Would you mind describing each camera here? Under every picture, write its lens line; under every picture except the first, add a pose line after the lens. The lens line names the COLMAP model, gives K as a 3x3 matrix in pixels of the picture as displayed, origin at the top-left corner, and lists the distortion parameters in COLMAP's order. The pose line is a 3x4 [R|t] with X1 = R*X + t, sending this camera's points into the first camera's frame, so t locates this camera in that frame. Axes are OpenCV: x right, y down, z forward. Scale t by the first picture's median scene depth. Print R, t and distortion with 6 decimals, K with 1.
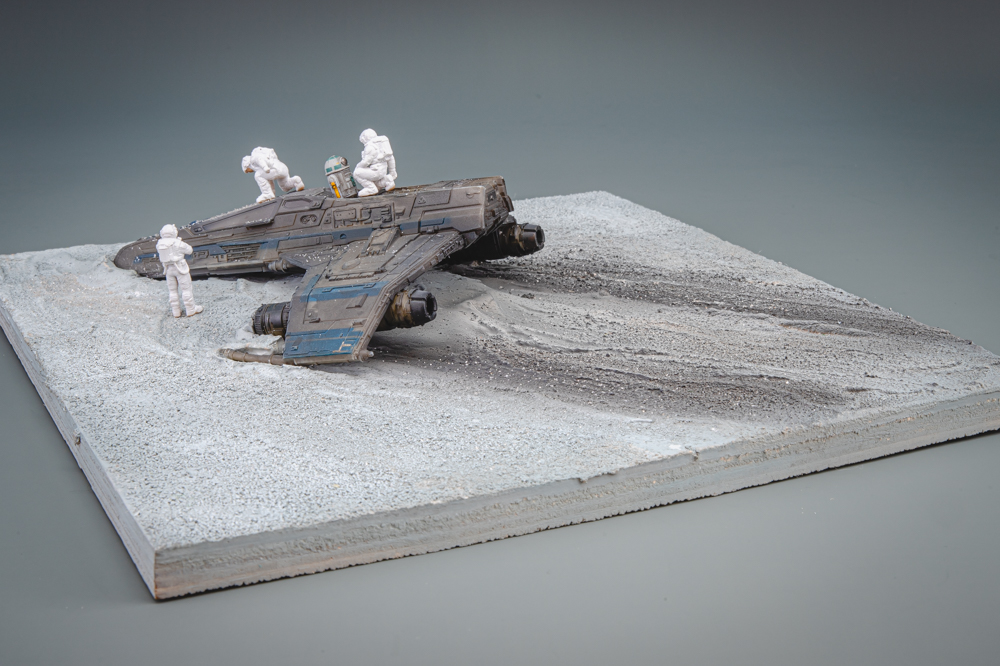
lens RADIAL K [[1535.4, 0, 500.0], [0, 1535.4, 333.0], [0, 0, 1]] dist [-0.038564, -0.045685]
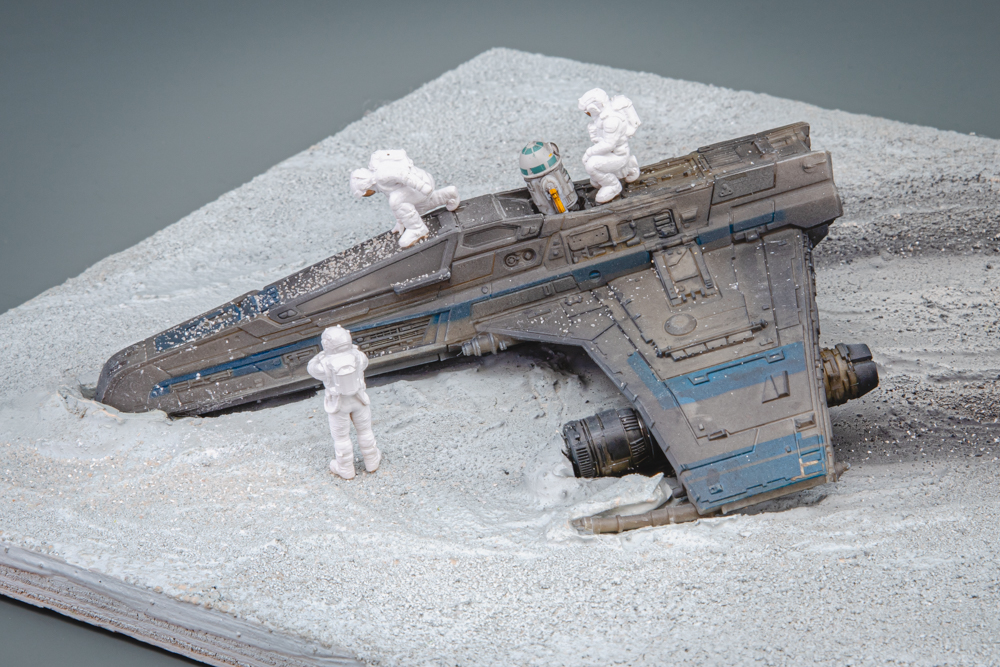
lens RADIAL K [[2733.3, 0, 500.0], [0, 2733.3, 333.5], [0, 0, 1]] dist [-0.031212, -0.110455]
pose [[0.845516, -0.250384, 0.471604, -0.641304], [0.191614, 0.966688, 0.169698, -0.228569], [-0.498384, -0.053117, 0.865328, 0.096658]]
